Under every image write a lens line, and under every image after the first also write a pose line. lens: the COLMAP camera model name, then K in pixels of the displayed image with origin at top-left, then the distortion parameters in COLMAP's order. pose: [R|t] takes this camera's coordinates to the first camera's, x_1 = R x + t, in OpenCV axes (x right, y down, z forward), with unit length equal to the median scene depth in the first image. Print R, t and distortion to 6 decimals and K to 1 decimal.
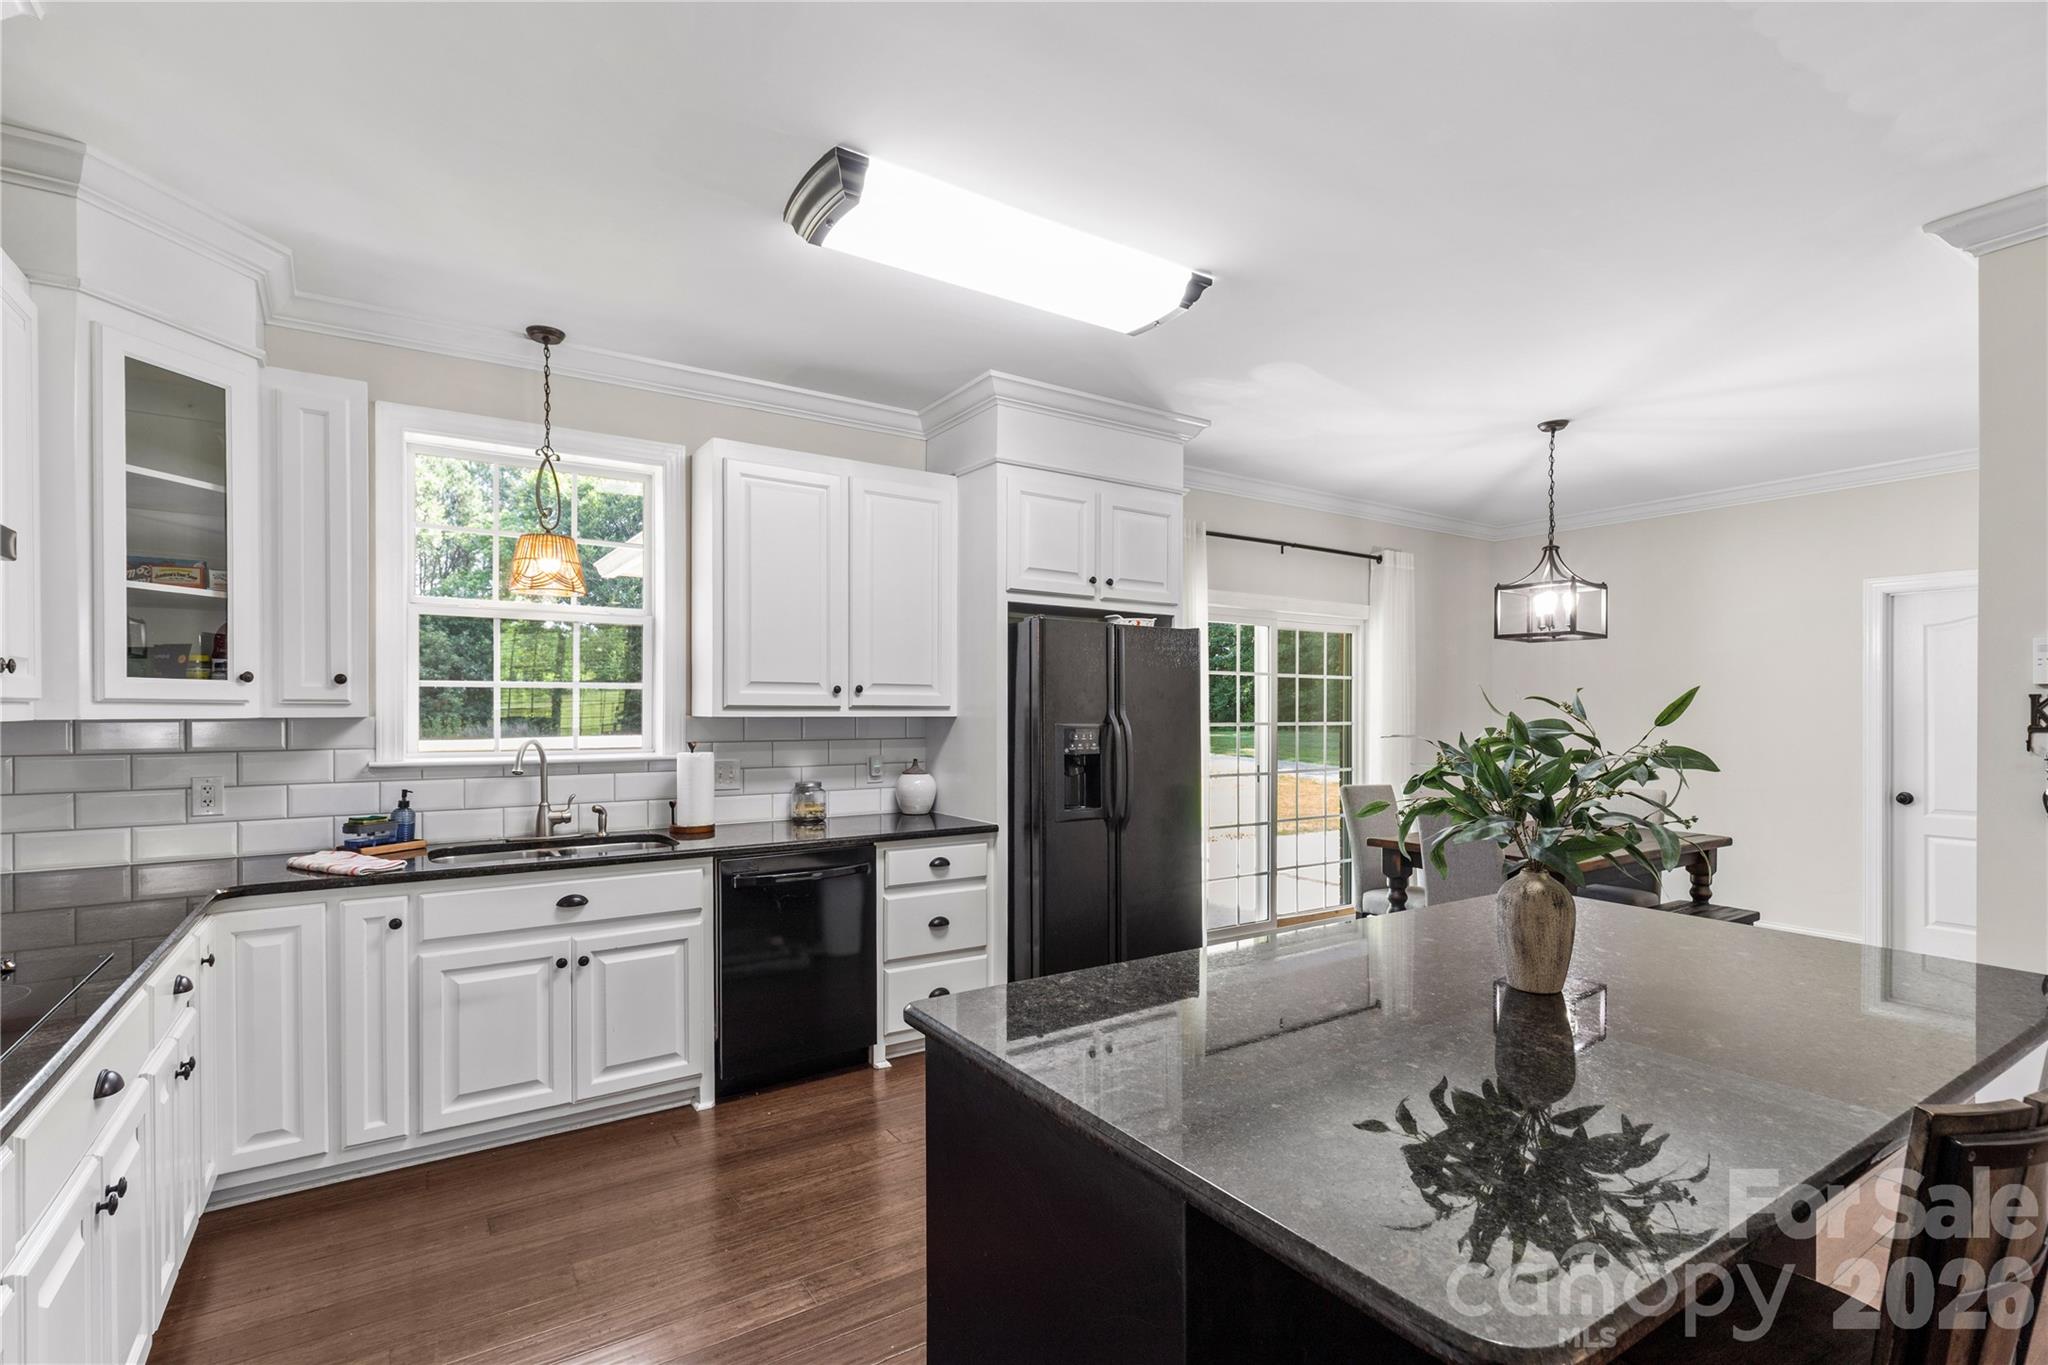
lens RADIAL K [[939.7, 0, 1003.5], [0, 939.7, 714.8], [0, 0, 1]] dist [-0.001997, -0.000367]
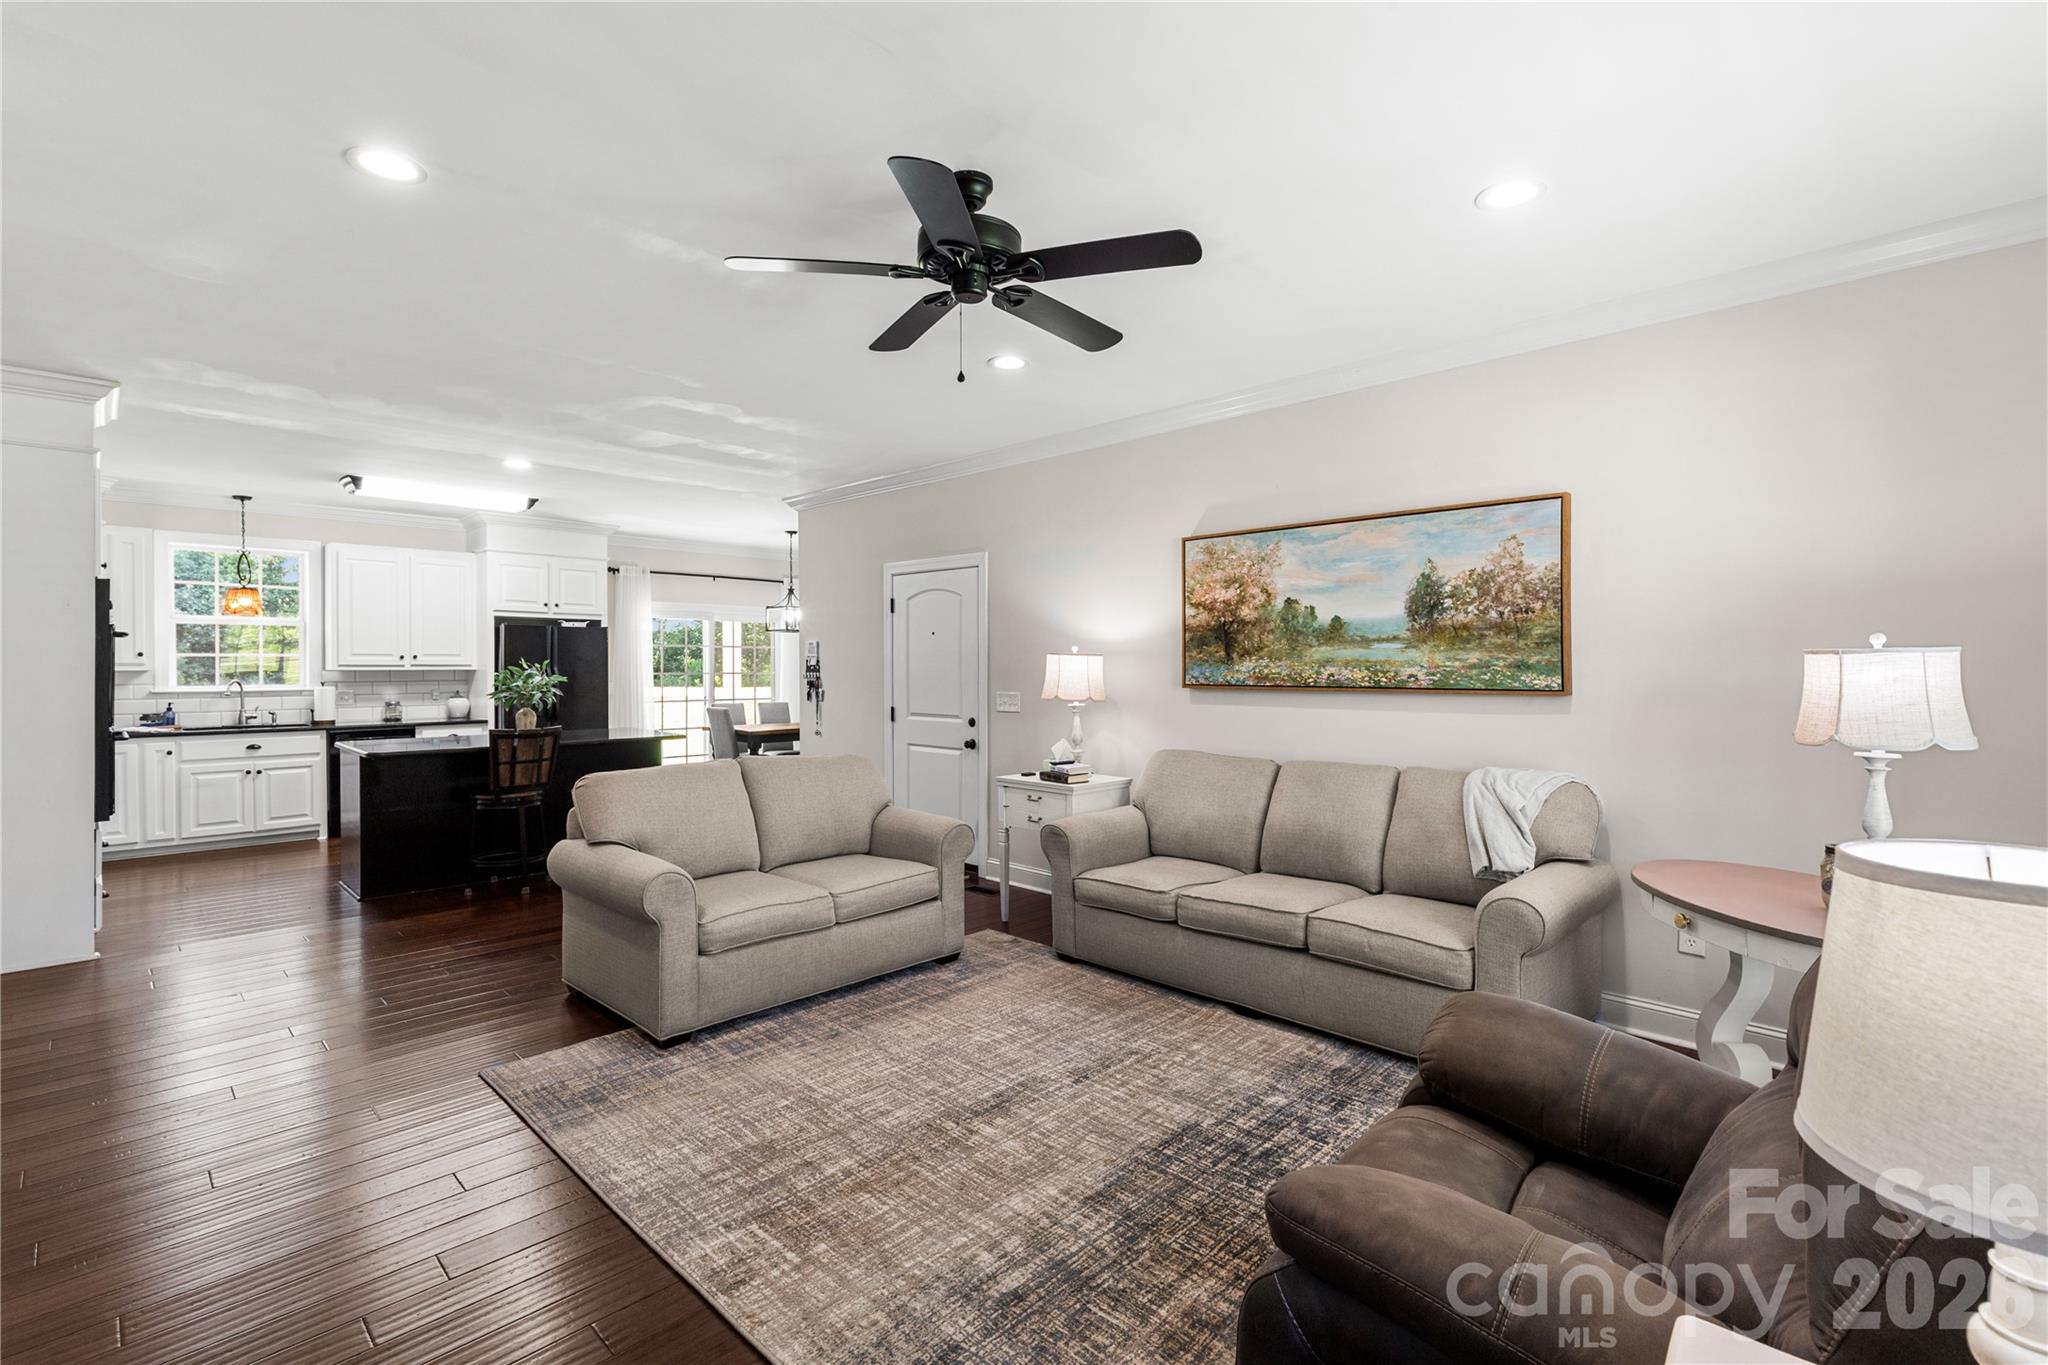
lens RADIAL K [[939.7, 0, 1038.8], [0, 939.7, 669.3], [0, 0, 1]] dist [-0.001997, -0.000367]
pose [[0.976406, -0.004323, 0.215898, 0.775254], [0.004556, 0.999989, -0.000580, 0.008496], [-0.215893, 0.001550, 0.976416, -1.398757]]
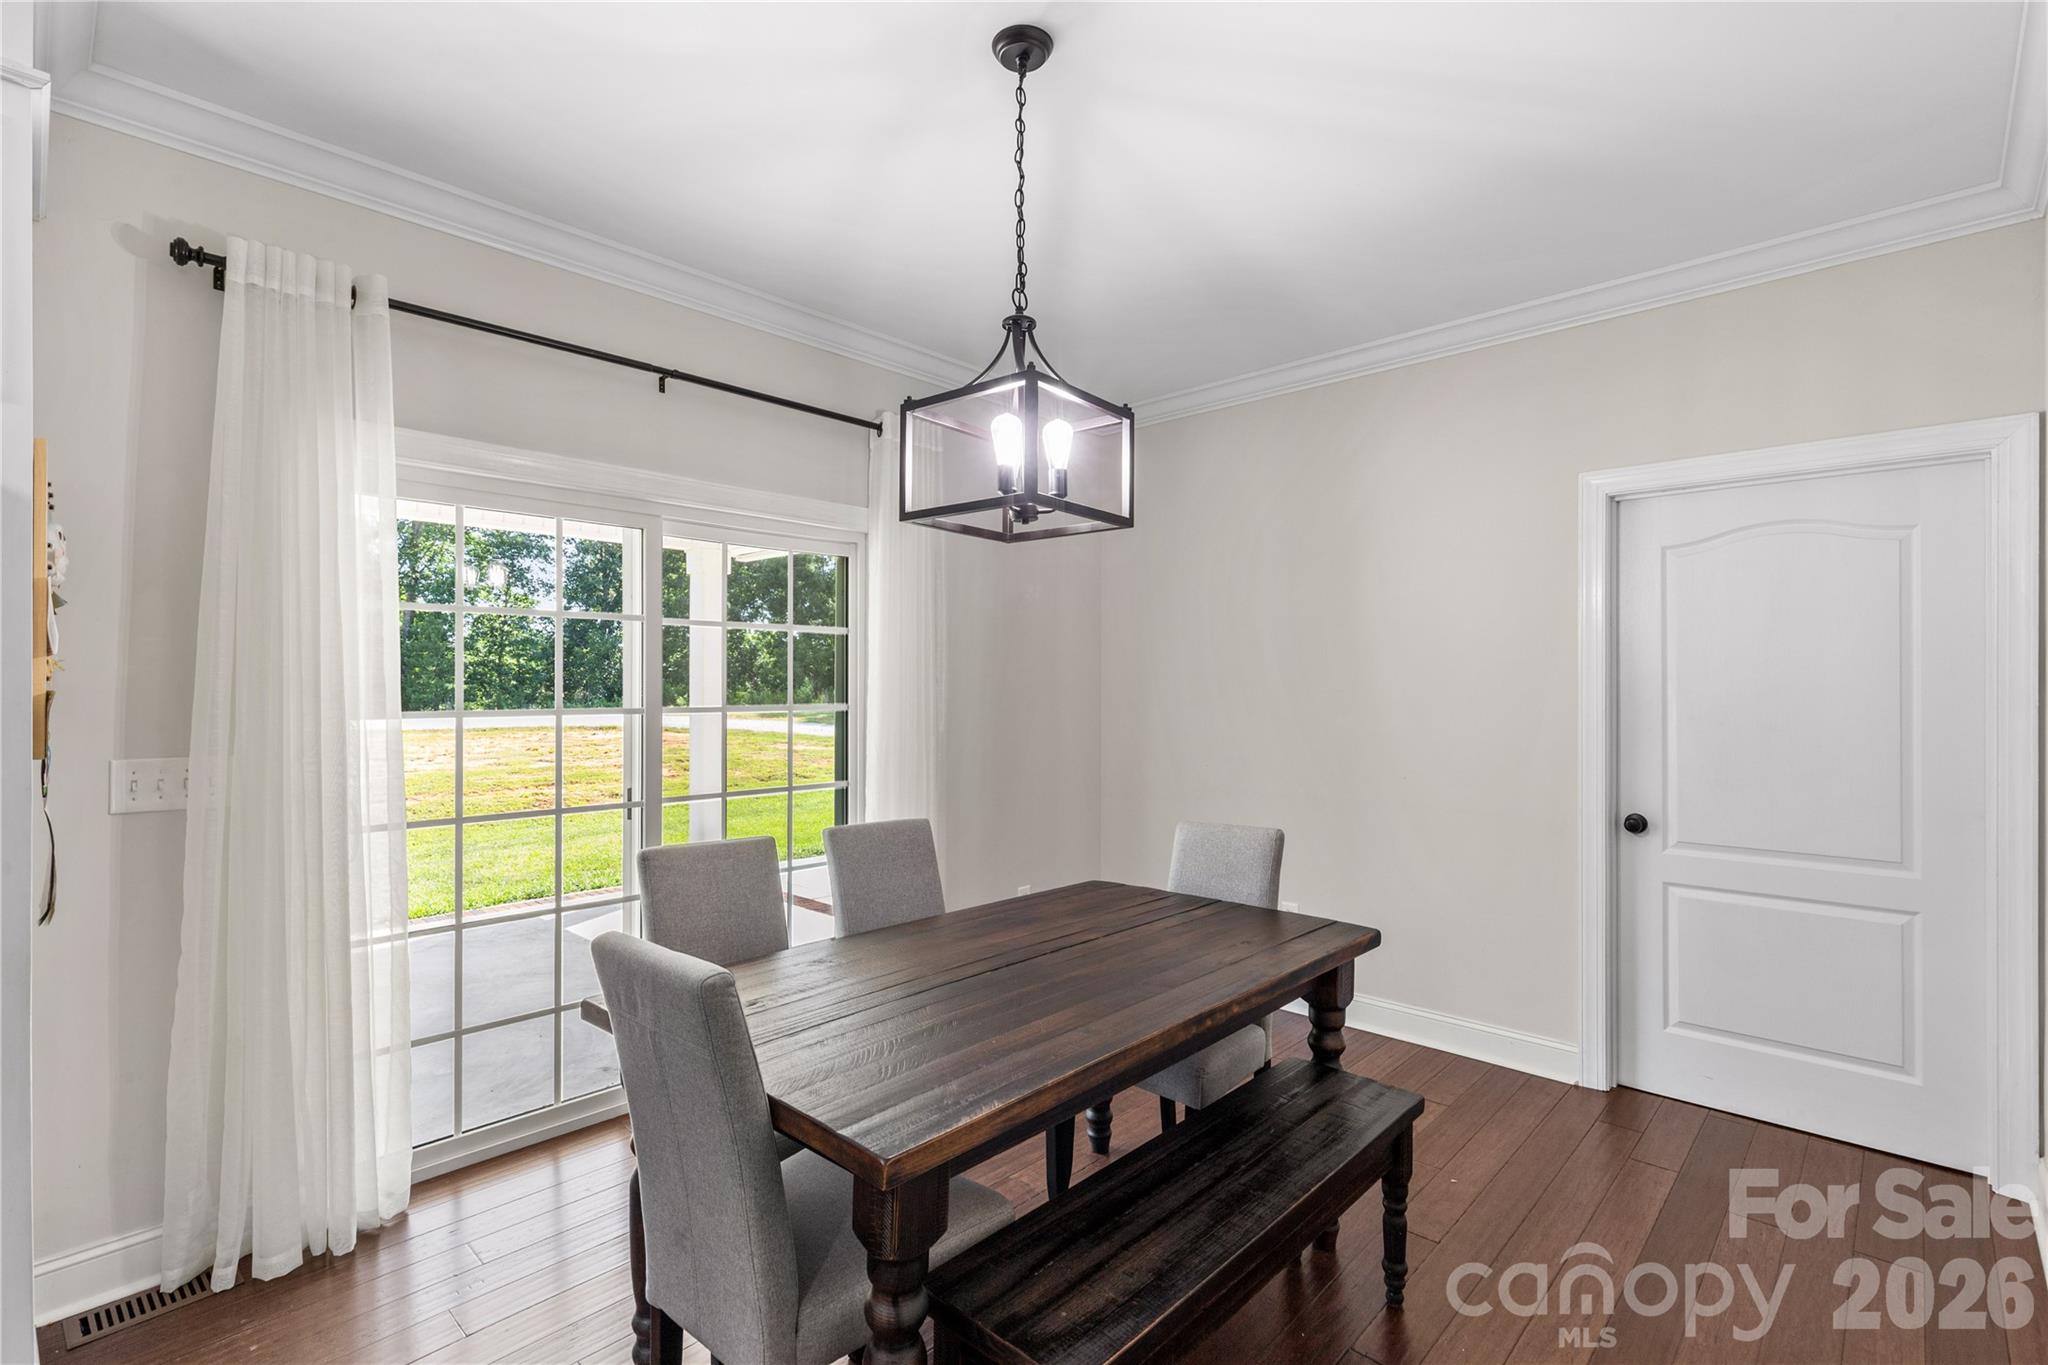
lens RADIAL K [[939.7, 0, 1022.6], [0, 939.7, 692.7], [0, 0, 1]] dist [-0.001997, -0.000367]
pose [[0.971360, -0.003582, 0.237585, 0.550988], [0.003535, 0.999994, 0.000626, -0.000676], [-0.237586, 0.000232, 0.971367, 0.649116]]
